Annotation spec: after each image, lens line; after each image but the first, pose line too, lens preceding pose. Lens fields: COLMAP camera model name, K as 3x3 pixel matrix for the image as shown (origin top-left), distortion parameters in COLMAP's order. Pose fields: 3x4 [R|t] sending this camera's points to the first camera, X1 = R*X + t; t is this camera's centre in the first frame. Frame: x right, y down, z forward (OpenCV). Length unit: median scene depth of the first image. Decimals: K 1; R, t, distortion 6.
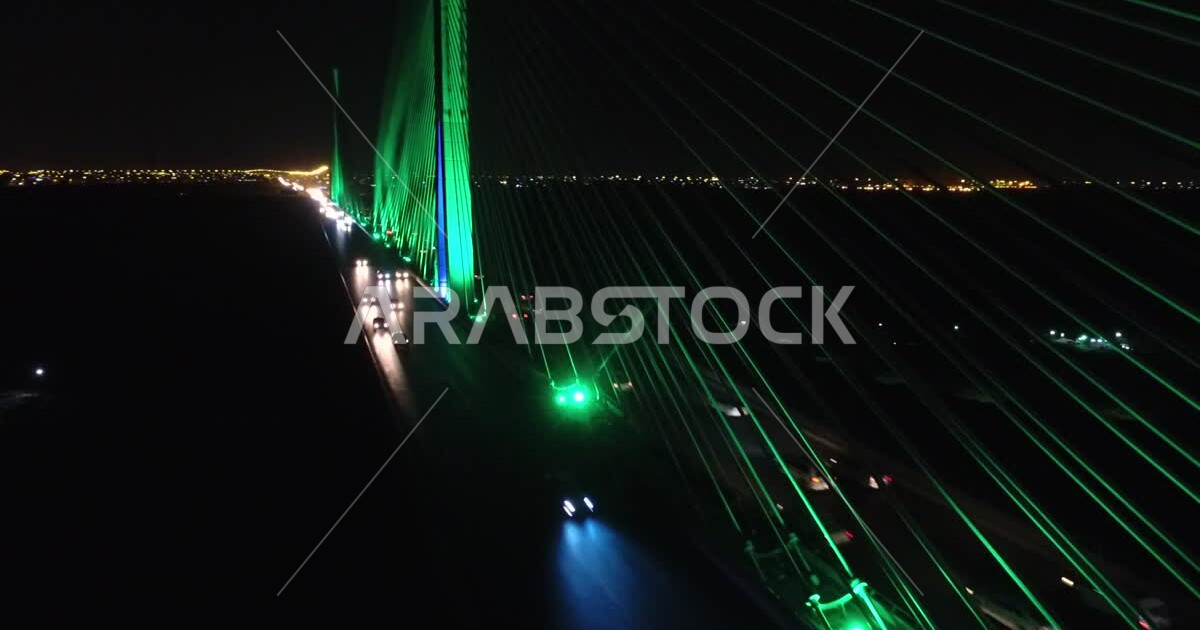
lens RADIAL K [[728.6, 0, 602.7], [0, 728.6, 311.2], [0, 0, 1]] dist [-0.001263, 0.002038]
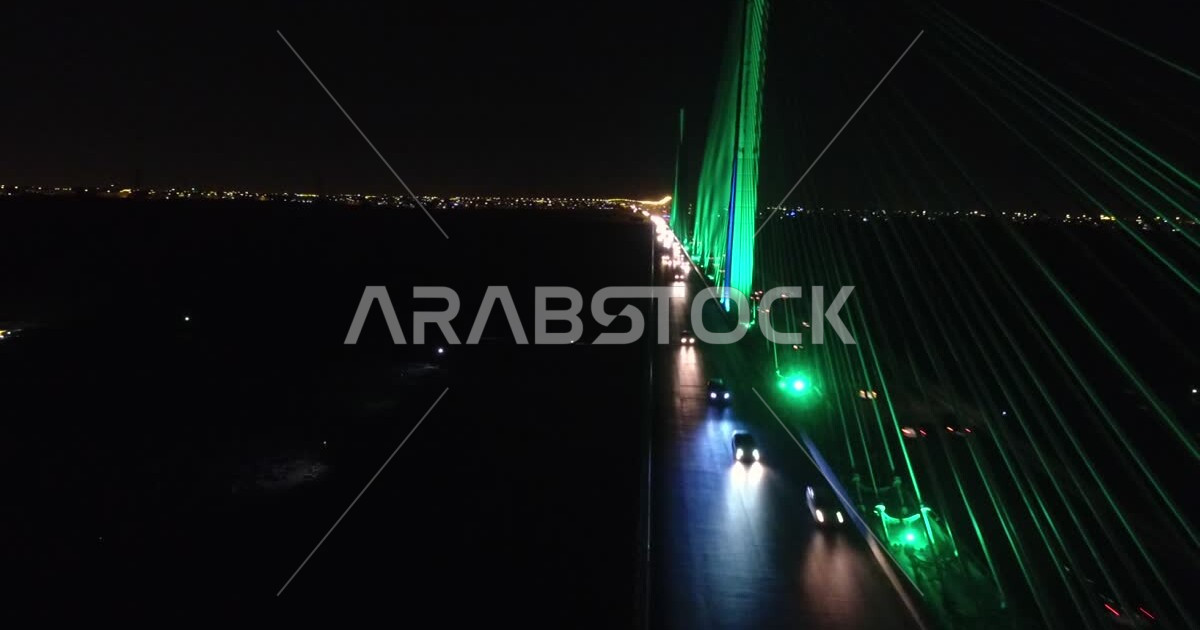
lens RADIAL K [[728.6, 0, 602.7], [0, 728.6, 311.2], [0, 0, 1]] dist [-0.001263, 0.002038]
pose [[0.898441, 0.080640, -0.431627, 0.013392], [-0.098958, 0.994888, -0.020110, 0.003718], [0.427799, 0.060780, 0.901828, -0.016686]]
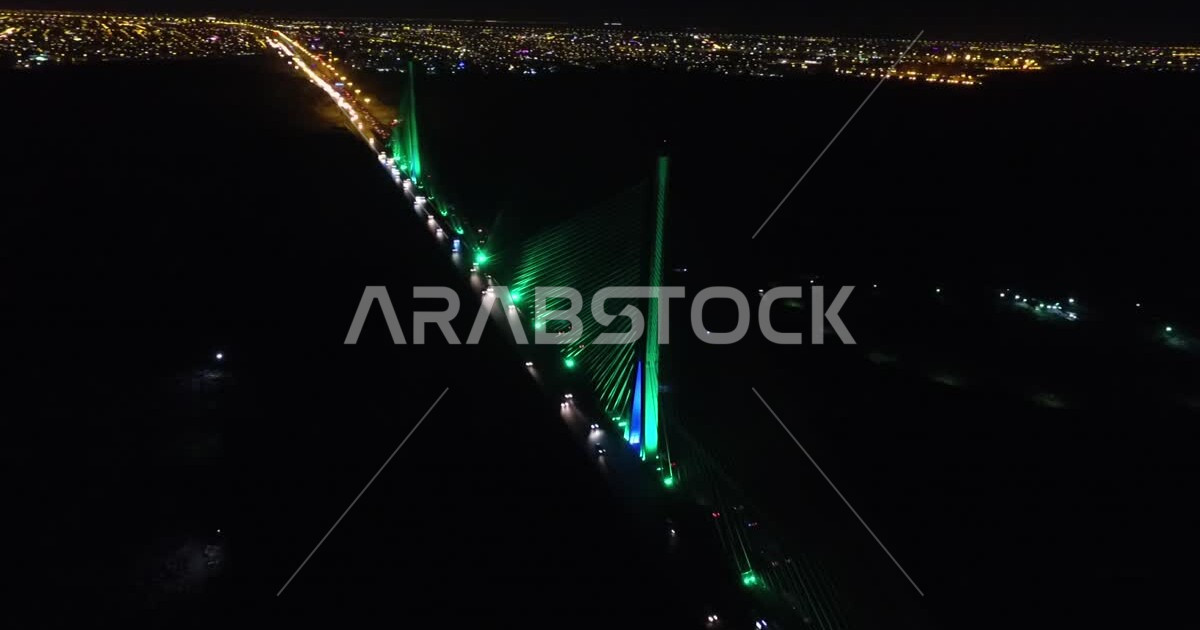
lens RADIAL K [[732.1, 0, 600.1], [0, 732.1, 302.7], [0, 0, 1]] dist [-0.007070, 0.019284]
pose [[0.999850, 0.010136, 0.014012, -0.041865], [-0.012605, 0.981853, 0.189223, -0.088704], [-0.011840, -0.189371, 0.981834, -0.086086]]
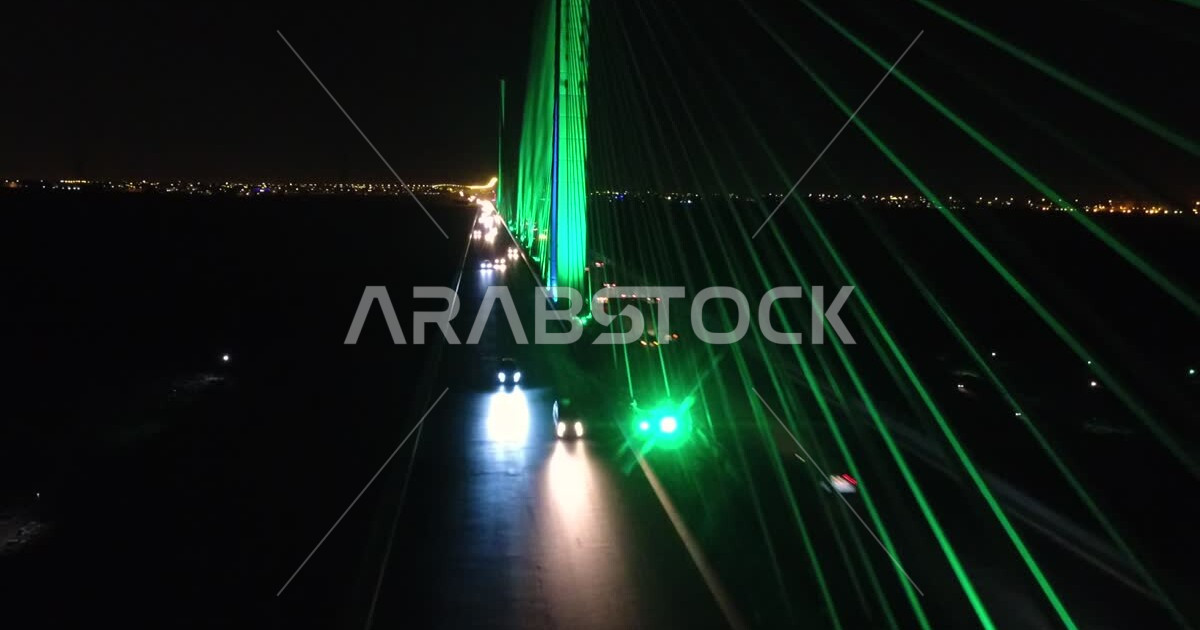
lens RADIAL K [[728.6, 0, 602.7], [0, 728.6, 311.2], [0, 0, 1]] dist [-0.001263, 0.002038]
pose [[0.974701, 0.045712, -0.218787, 0.004142], [-0.050915, 0.998537, -0.018200, 0.001508], [0.217635, 0.028879, 0.975603, 0.019481]]
